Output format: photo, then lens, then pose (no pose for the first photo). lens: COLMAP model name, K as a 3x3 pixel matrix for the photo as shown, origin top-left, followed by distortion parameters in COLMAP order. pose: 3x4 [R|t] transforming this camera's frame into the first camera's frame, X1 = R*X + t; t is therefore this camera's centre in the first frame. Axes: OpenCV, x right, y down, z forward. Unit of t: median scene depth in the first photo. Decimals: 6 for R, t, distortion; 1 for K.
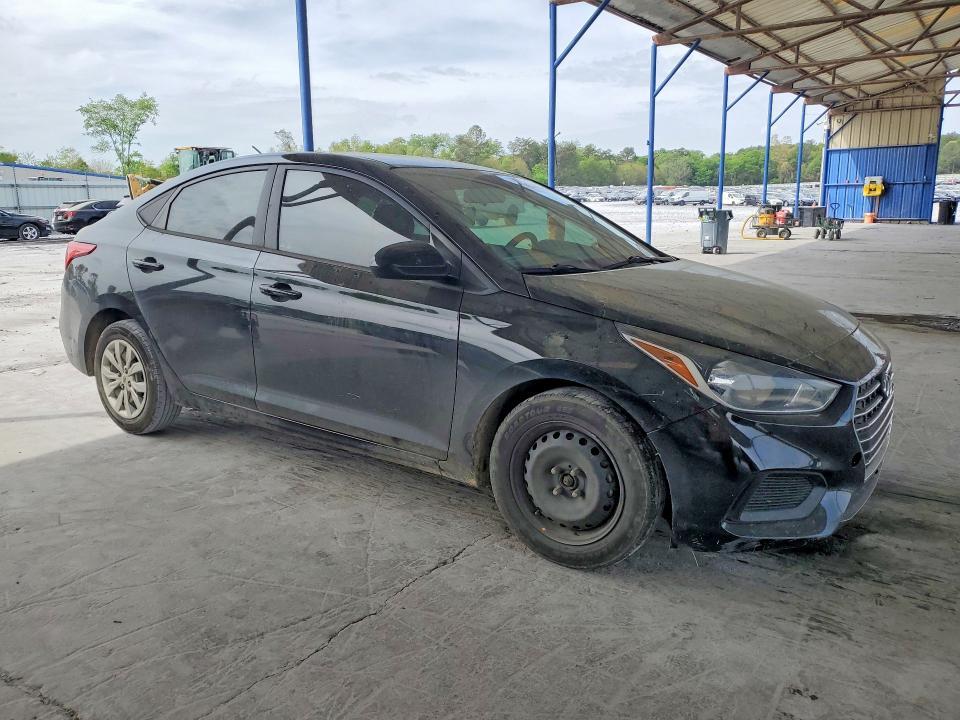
lens RADIAL K [[709.2, 0, 481.3], [0, 709.2, 358.8], [0, 0, 1]] dist [0.024387, -0.018780]
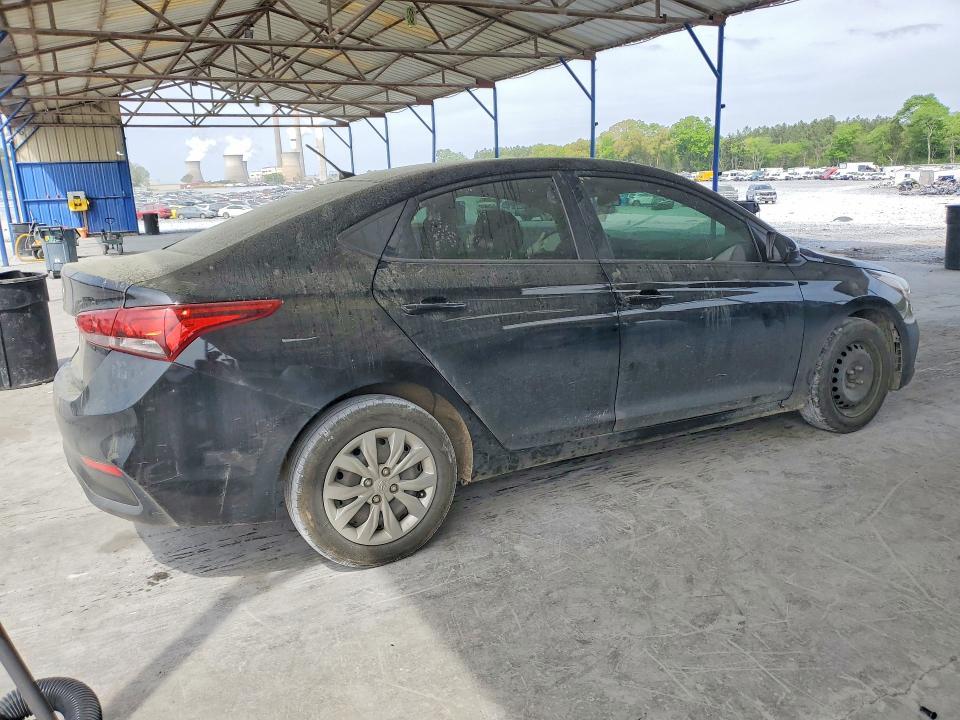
lens RADIAL K [[709.2, 0, 481.6], [0, 709.2, 360.0], [0, 0, 1]] dist [0.024387, -0.018780]
pose [[0.469048, -0.205923, 0.858830, -0.090371], [0.222614, 0.968605, 0.110664, -0.012293], [-0.854656, 0.139281, 0.500164, 0.051715]]
